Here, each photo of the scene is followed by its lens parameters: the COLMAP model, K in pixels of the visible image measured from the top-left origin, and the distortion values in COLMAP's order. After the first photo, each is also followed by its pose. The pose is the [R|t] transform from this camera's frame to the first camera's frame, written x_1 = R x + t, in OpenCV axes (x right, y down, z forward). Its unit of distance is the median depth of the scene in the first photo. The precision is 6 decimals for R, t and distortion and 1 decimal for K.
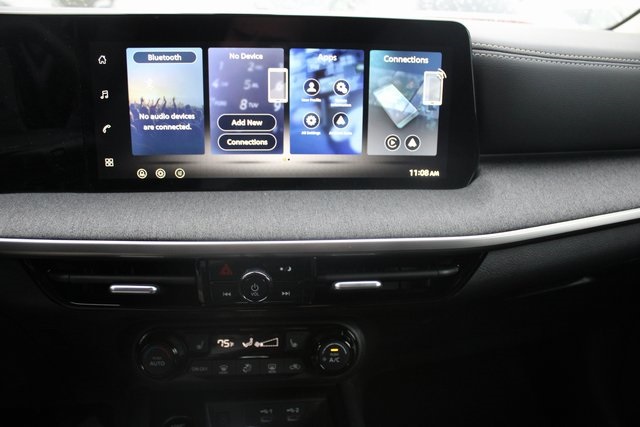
lens RADIAL K [[492.9, 0, 320.4], [0, 492.9, 233.3], [0, 0, 1]] dist [-0.109431, 0.003584]
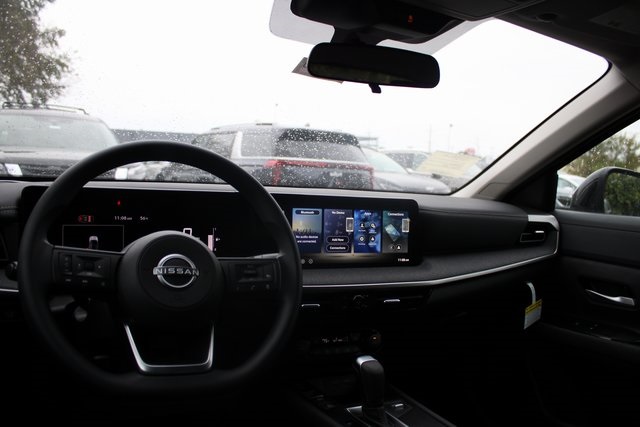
lens RADIAL K [[492.9, 0, 320.4], [0, 492.9, 233.3], [0, 0, 1]] dist [-0.109431, 0.003584]
pose [[0.951033, 0.000186, 0.309090, -0.974323], [0.068641, 0.974903, -0.211785, 0.244843], [-0.301373, 0.222631, 0.927152, -1.204704]]
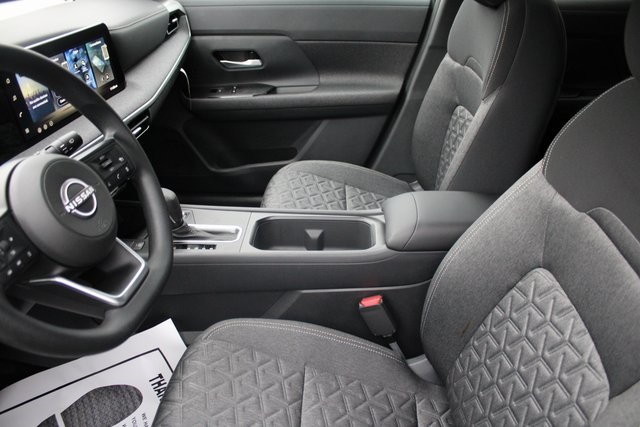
lens RADIAL K [[492.9, 0, 320.4], [0, 492.9, 233.3], [0, 0, 1]] dist [-0.109431, 0.003584]
pose [[0.276013, -0.539414, 0.795518, -1.850726], [0.312544, 0.833060, 0.456429, -0.297574], [-0.908919, 0.122654, 0.398526, -0.798327]]
